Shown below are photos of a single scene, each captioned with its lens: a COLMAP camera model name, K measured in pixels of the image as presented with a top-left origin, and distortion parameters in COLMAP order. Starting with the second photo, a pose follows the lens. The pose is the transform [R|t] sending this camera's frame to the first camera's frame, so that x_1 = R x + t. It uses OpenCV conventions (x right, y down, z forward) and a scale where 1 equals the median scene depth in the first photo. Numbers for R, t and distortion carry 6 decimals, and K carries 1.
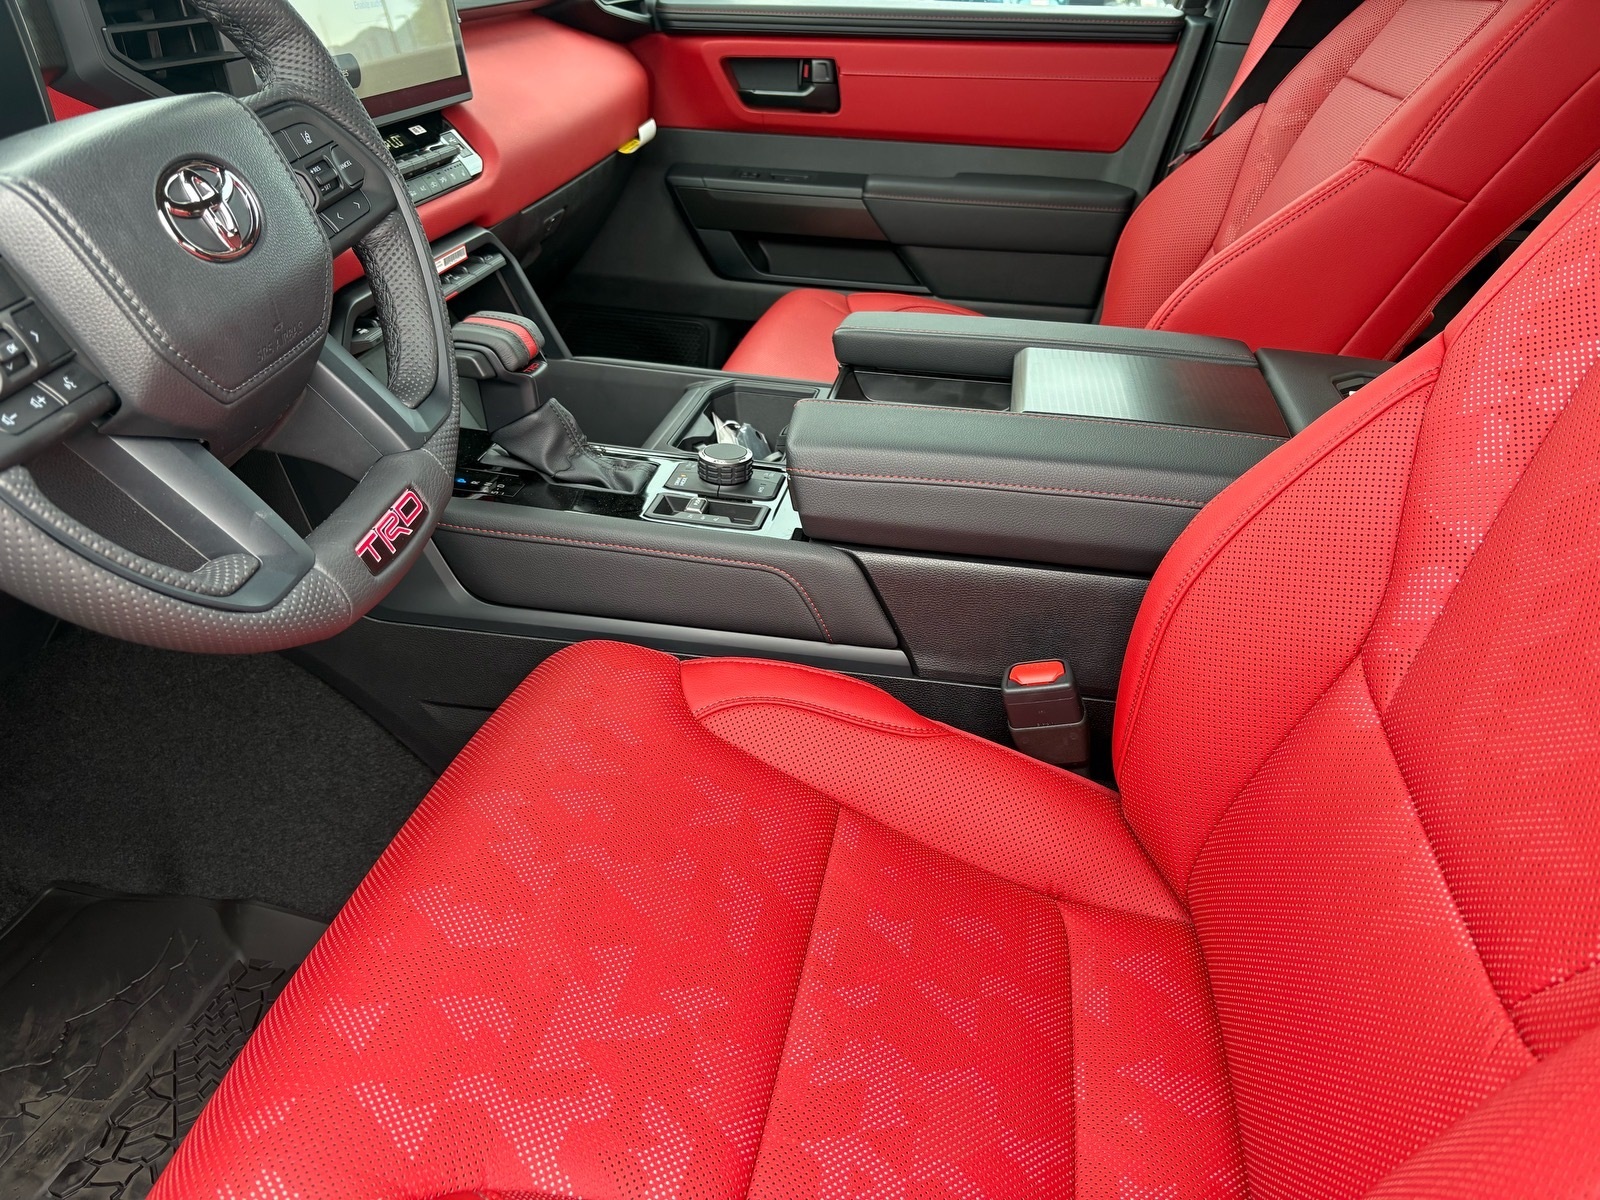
lens RADIAL K [[1189.0, 0, 800.0], [0, 1189.0, 600.0], [0, 0, 1]] dist [0.029499, -0.041149]
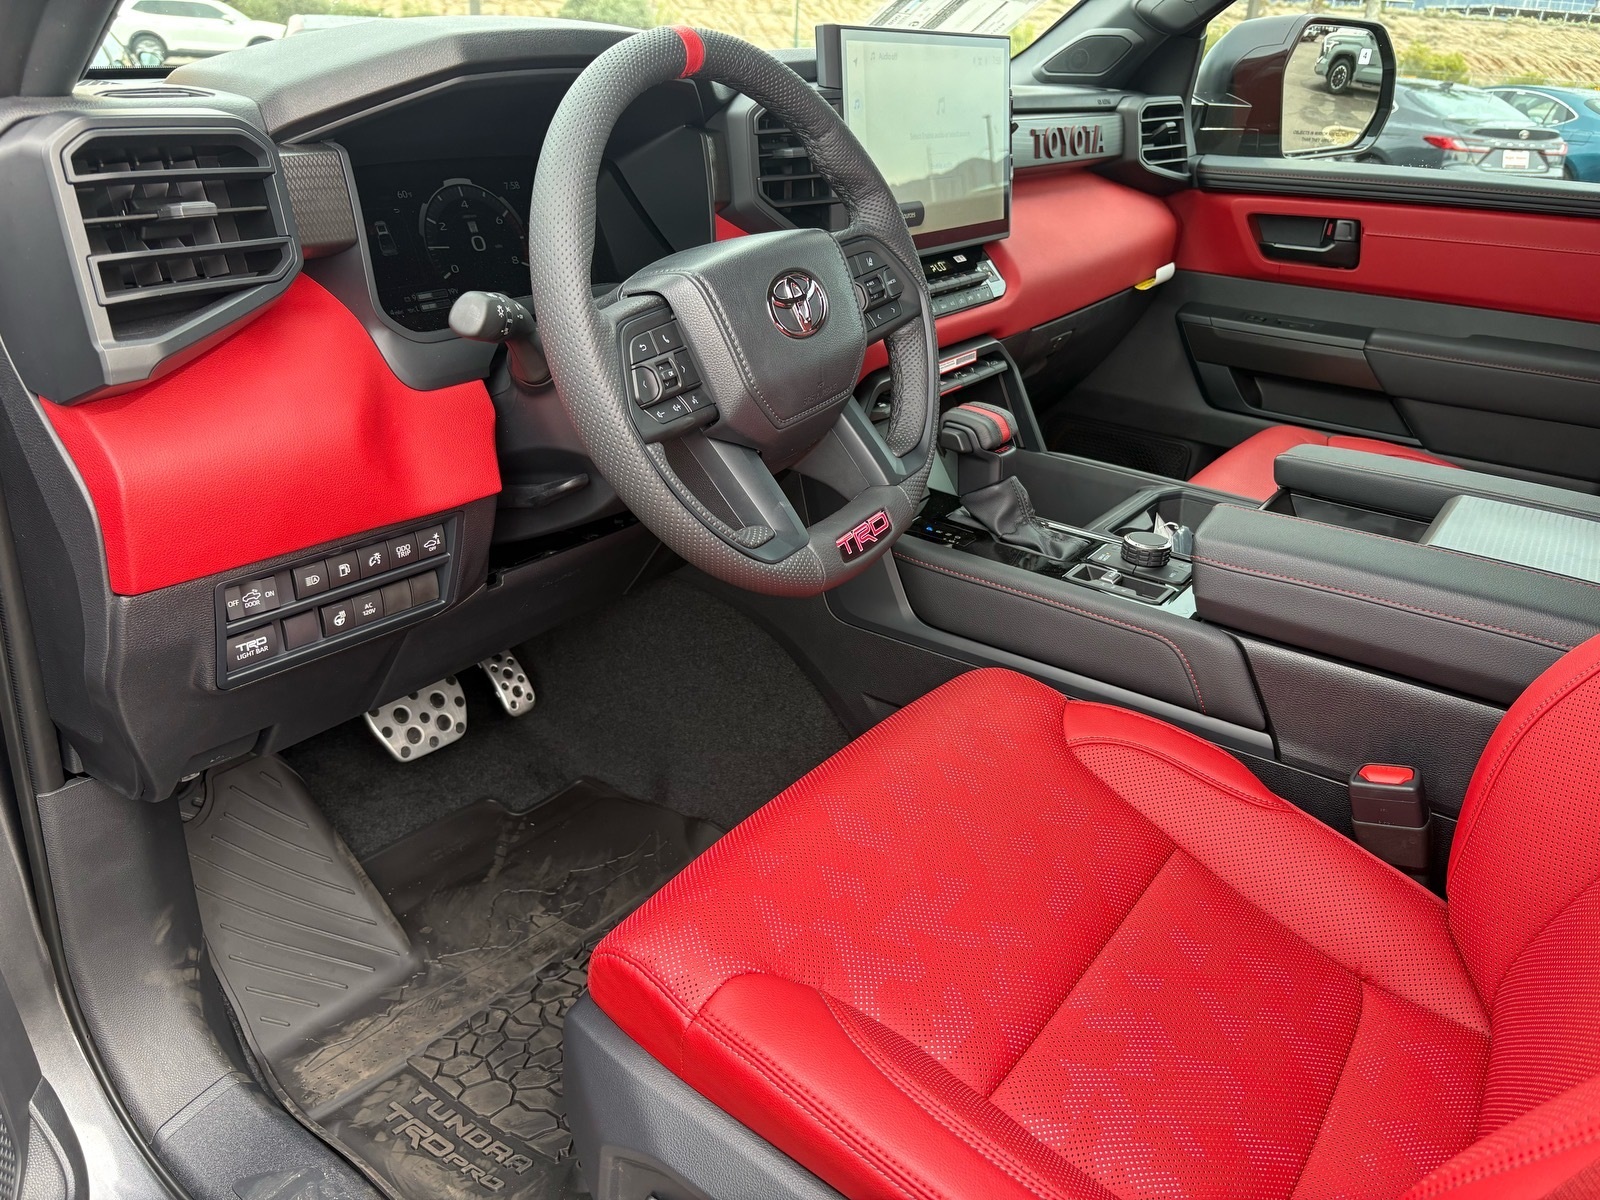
lens RADIAL K [[1257.8, 0, 800.0], [0, 1257.8, 600.0], [0, 0, 1]] dist [0.100608, -0.315548]
pose [[0.901642, 0.176097, -0.395008, 0.141079], [-0.219048, 0.973478, -0.066015, 0.097244], [0.372907, 0.146047, 0.916303, -0.278829]]
